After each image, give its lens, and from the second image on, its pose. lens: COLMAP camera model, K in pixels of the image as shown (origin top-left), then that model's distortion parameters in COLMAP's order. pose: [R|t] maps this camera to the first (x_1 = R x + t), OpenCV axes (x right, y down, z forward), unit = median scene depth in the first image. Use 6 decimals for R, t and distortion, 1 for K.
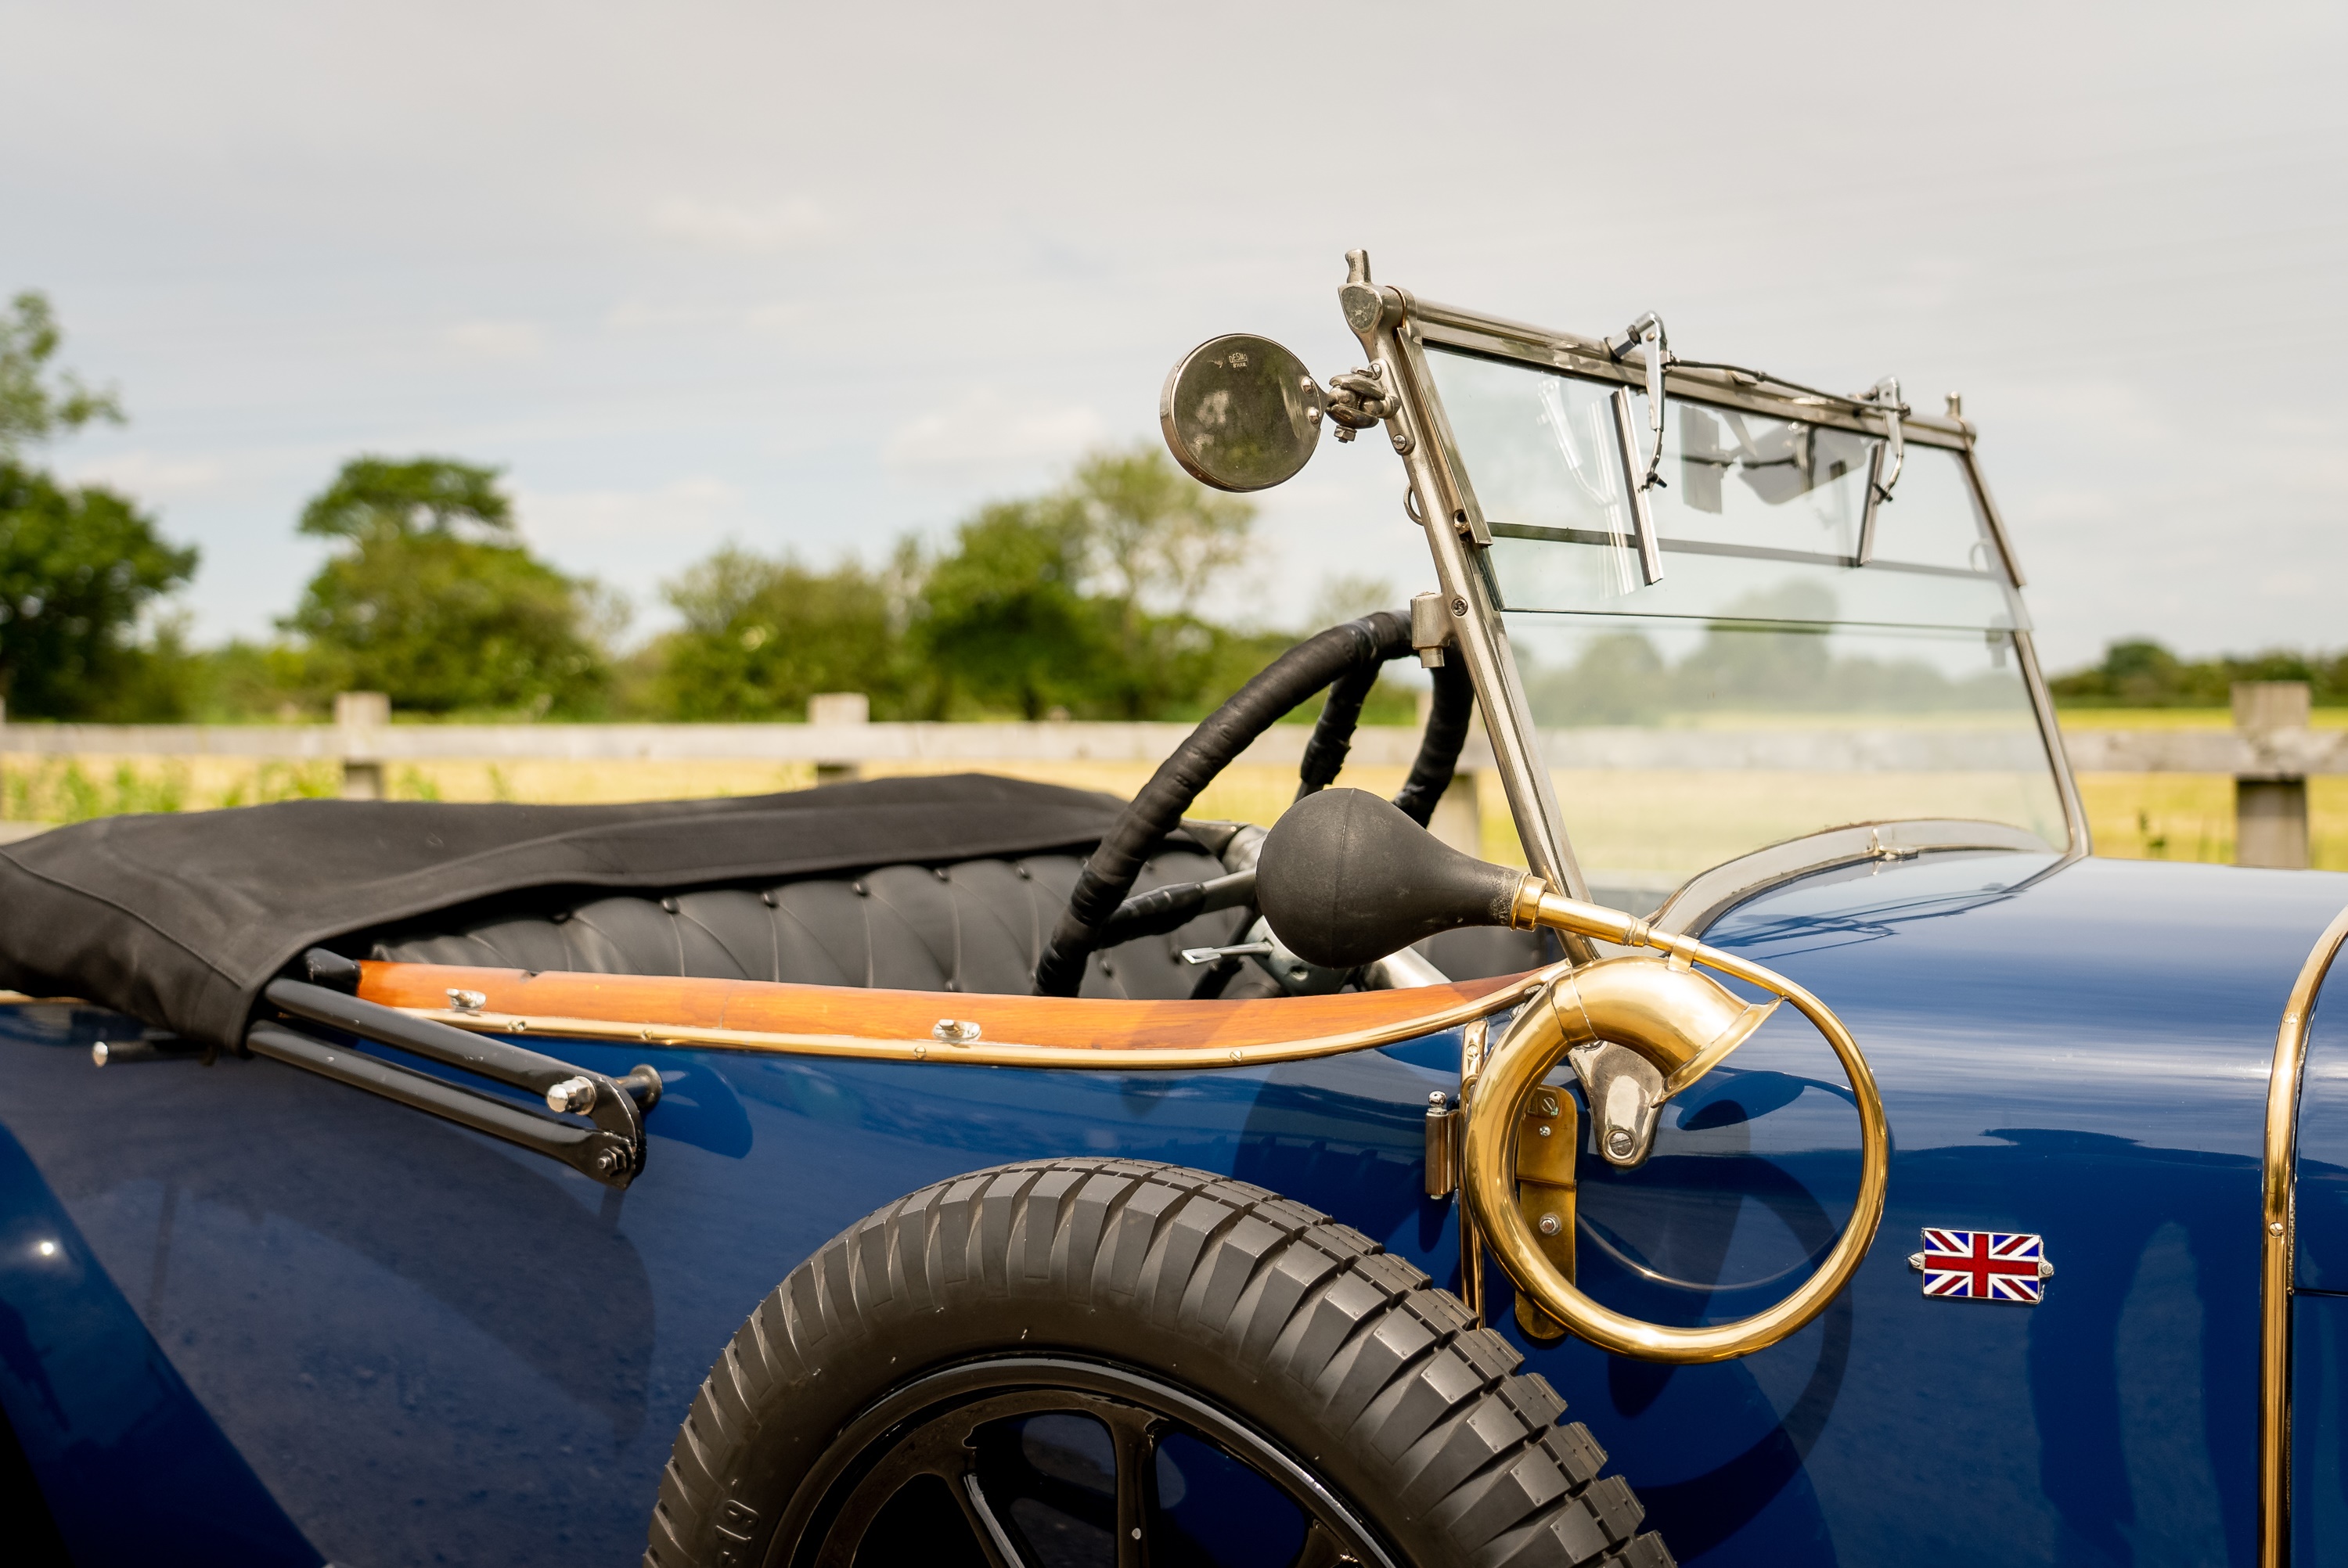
lens RADIAL K [[2703.8, 0, 1174.0], [0, 2703.8, 784.0], [0, 0, 1]] dist [0.049275, -0.029159]
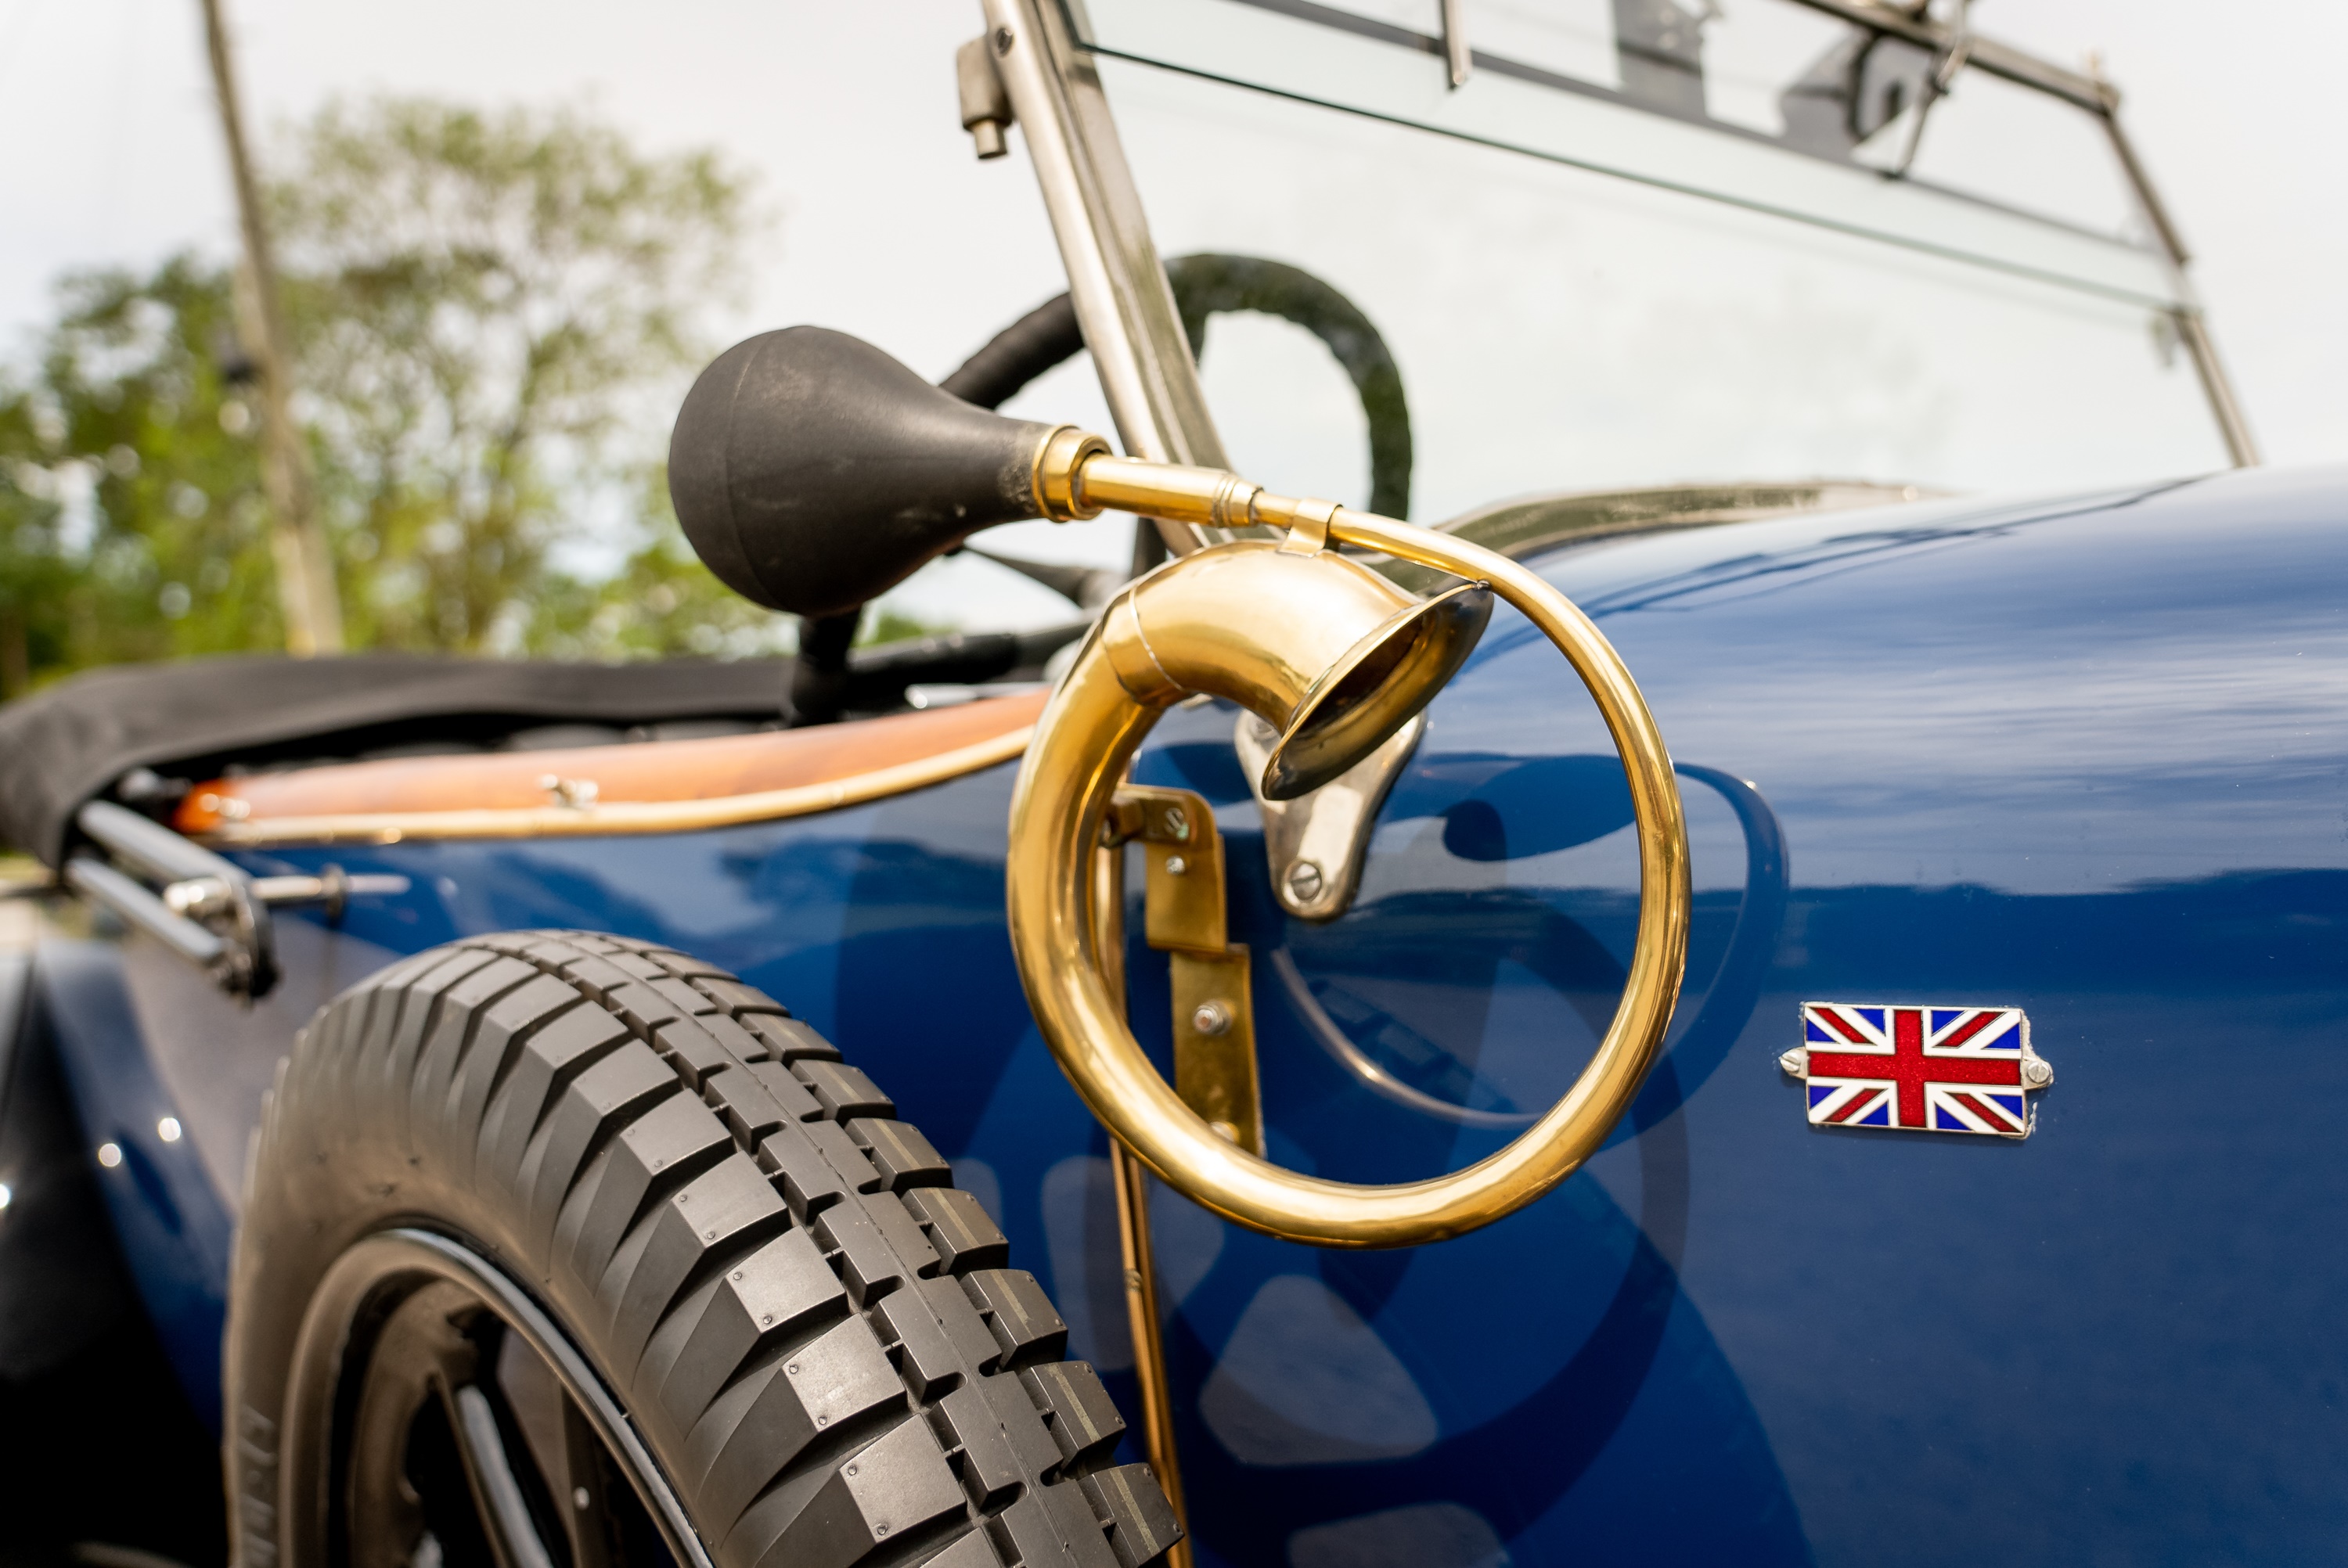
lens RADIAL K [[1890.6, 0, 1174.0], [0, 1890.6, 784.0], [0, 0, 1]] dist [0.002279, 0.000876]
pose [[0.963344, -0.053828, -0.262812, 0.196069], [0.052611, 0.998547, -0.011671, 0.089737], [0.263058, -0.002583, 0.964777, 0.458836]]
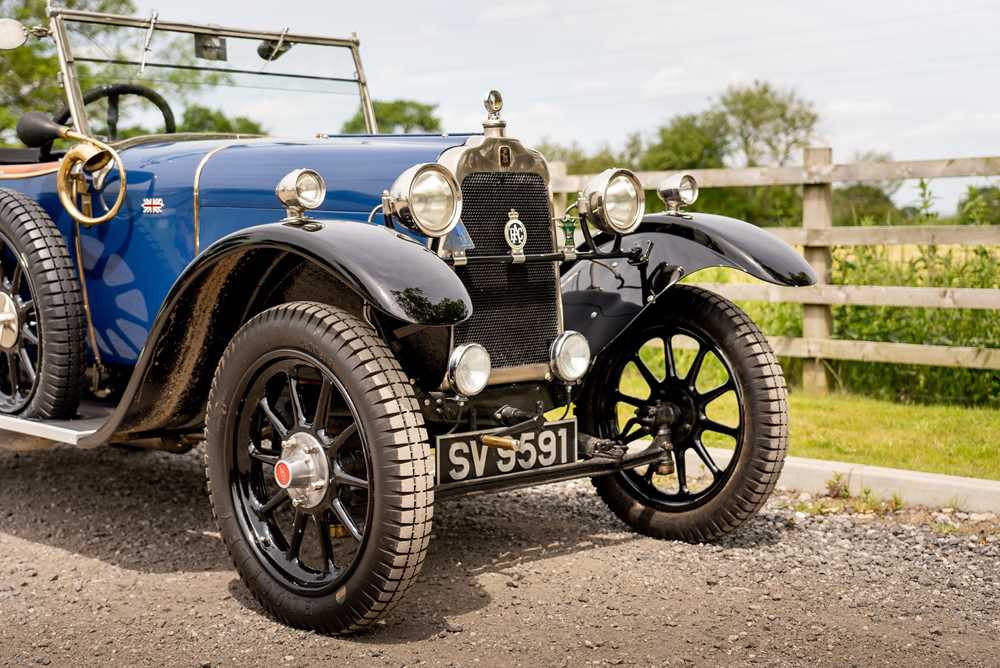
lens RADIAL K [[1408.1, 0, 500.0], [0, 1408.1, 334.0], [0, 0, 1]] dist [0.064142, -0.042115]
pose [[0.978946, 0.013051, -0.203701, 1.094961], [-0.003430, 0.998865, 0.047514, 0.216754], [0.204090, -0.045815, 0.977880, -1.057171]]
